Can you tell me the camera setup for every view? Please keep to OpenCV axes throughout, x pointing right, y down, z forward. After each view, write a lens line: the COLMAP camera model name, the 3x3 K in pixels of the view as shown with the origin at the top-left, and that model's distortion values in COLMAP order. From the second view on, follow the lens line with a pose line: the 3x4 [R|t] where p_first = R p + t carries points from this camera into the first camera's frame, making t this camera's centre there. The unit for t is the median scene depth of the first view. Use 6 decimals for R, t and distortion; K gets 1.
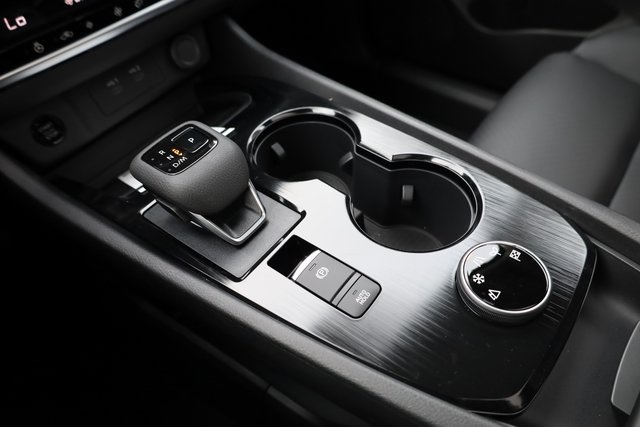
lens RADIAL K [[441.3, 0, 309.4], [0, 441.3, 215.1], [0, 0, 1]] dist [0.000836, 0.001695]
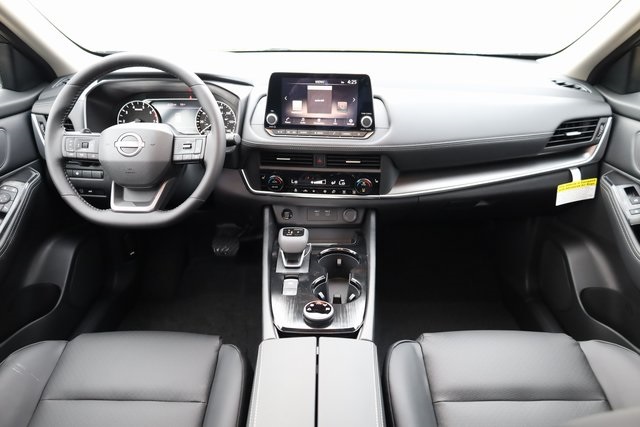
lens RADIAL K [[441.3, 0, 309.4], [0, 441.3, 215.1], [0, 0, 1]] dist [0.000836, 0.001695]
pose [[0.605368, 0.422445, -0.674588, 1.444038], [-0.634982, 0.767349, -0.089292, -0.021674], [0.479924, 0.482406, 0.732774, -1.031052]]
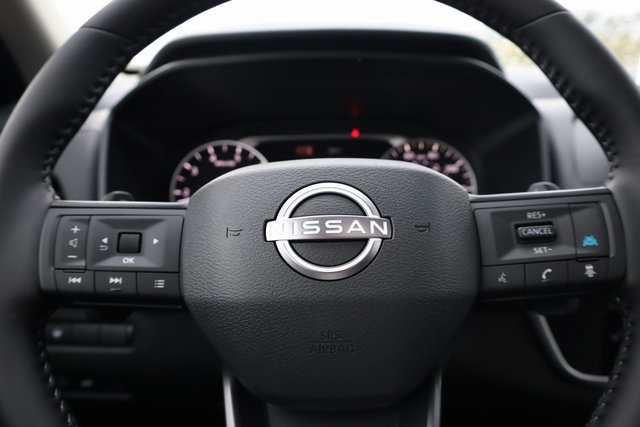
lens RADIAL K [[516.0, 0, 320.0], [0, 516.0, 213.5], [0, 0, 1]] dist [0.005282, 0.000439]
pose [[0.645980, 0.229910, -0.727909, -0.362079], [-0.605413, 0.735119, -0.305084, 0.271827], [0.464958, 0.637763, 0.614062, -0.394384]]
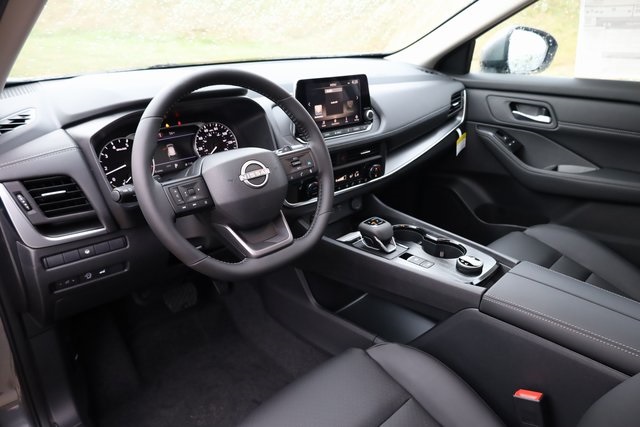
lens RADIAL K [[441.3, 0, 309.4], [0, 441.3, 215.1], [0, 0, 1]] dist [0.000836, 0.001695]
pose [[0.987577, 0.130102, -0.088124, -0.386844], [-0.155136, 0.896469, -0.415061, 0.997467], [0.025000, 0.423576, 0.905516, -1.630733]]
